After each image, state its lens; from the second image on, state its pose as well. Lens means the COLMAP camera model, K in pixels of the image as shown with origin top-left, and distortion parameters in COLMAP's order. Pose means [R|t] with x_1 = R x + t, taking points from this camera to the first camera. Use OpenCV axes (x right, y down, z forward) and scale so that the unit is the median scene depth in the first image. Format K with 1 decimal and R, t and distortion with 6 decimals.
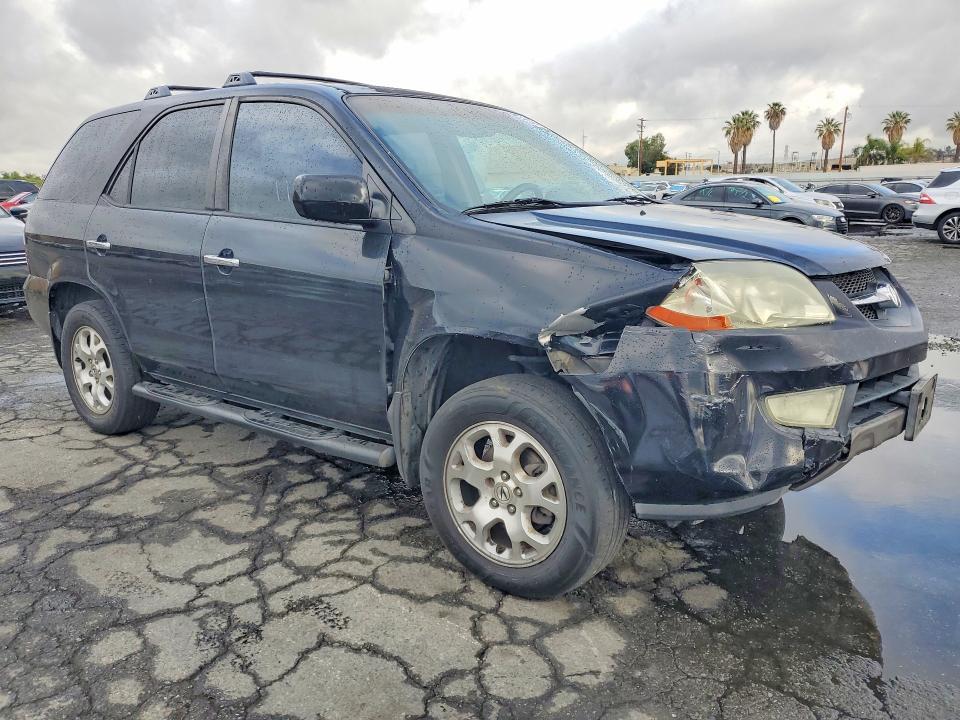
lens RADIAL K [[708.4, 0, 480.0], [0, 708.4, 360.0], [0, 0, 1]] dist [0.008830, 0.006528]
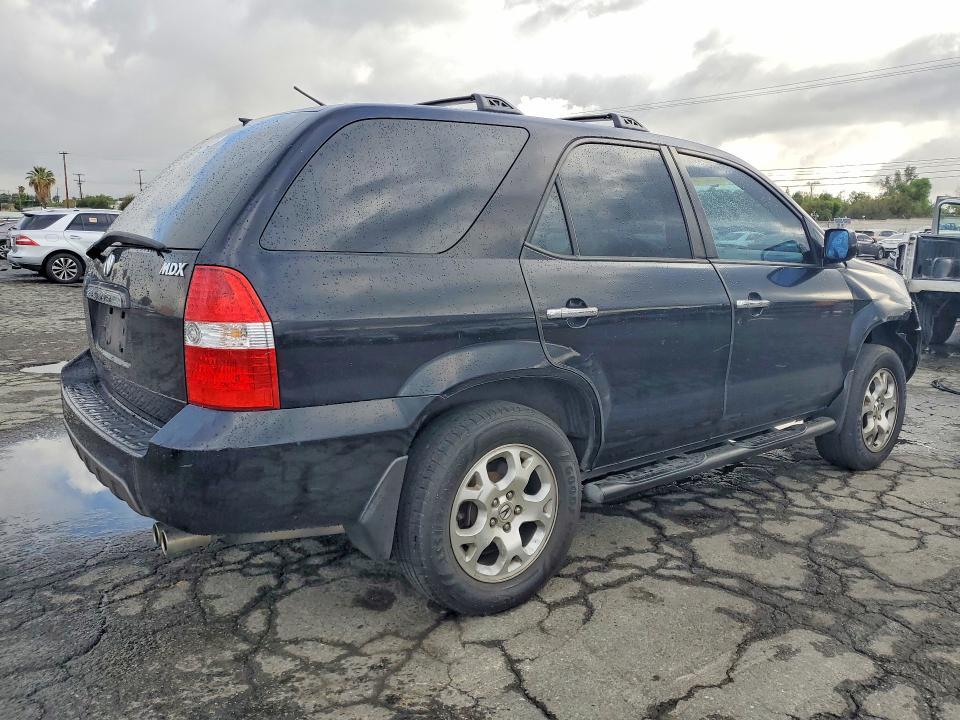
lens RADIAL K [[708.4, 0, 480.0], [0, 708.4, 360.0], [0, 0, 1]] dist [0.008830, 0.006528]
pose [[0.278991, -0.152744, 0.948068, -1.529506], [0.204806, 0.974019, 0.096656, -0.249680], [-0.938200, 0.167204, 0.303025, 1.093633]]
